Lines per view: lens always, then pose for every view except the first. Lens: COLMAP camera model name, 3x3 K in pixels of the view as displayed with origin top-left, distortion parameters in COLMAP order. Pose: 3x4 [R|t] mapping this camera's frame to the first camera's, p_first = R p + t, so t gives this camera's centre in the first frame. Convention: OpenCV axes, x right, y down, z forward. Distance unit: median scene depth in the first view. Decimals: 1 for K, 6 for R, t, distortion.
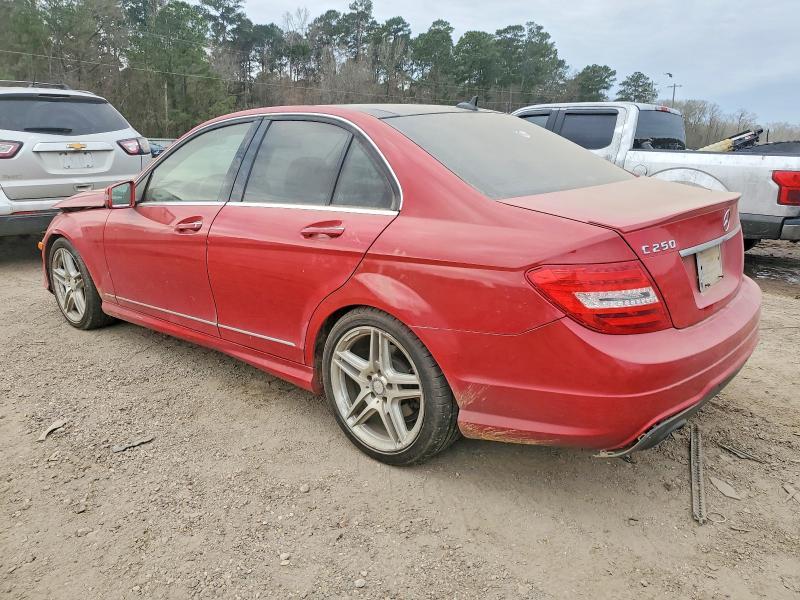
lens RADIAL K [[661.0, 0, 400.0], [0, 661.0, 300.0], [0, 0, 1]] dist [0.002046, 0.003086]
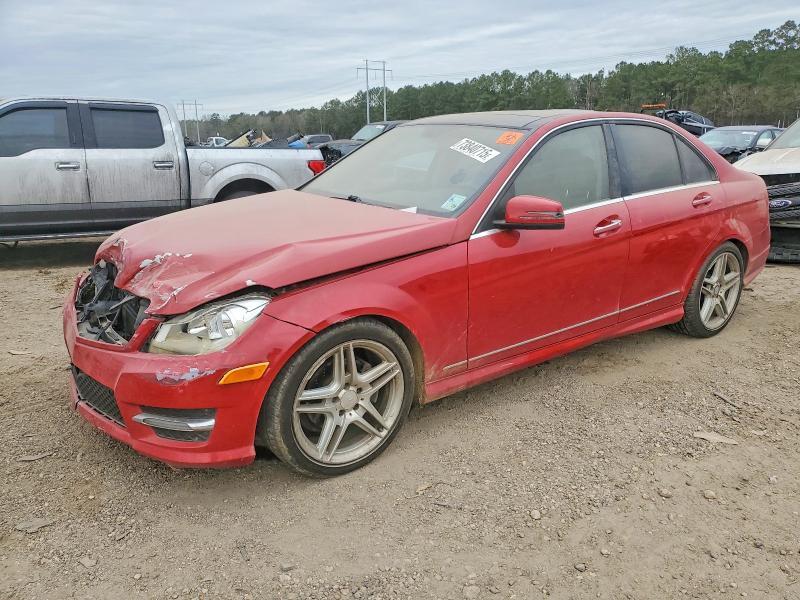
lens RADIAL K [[617.4, 0, 400.0], [0, 617.4, 300.0], [0, 0, 1]] dist [0.111388, -0.114543]
pose [[0.200375, -0.257483, 0.945279, -1.109717], [0.238578, 0.948625, 0.207823, -0.237227], [-0.950227, 0.183881, 0.251510, 0.908594]]
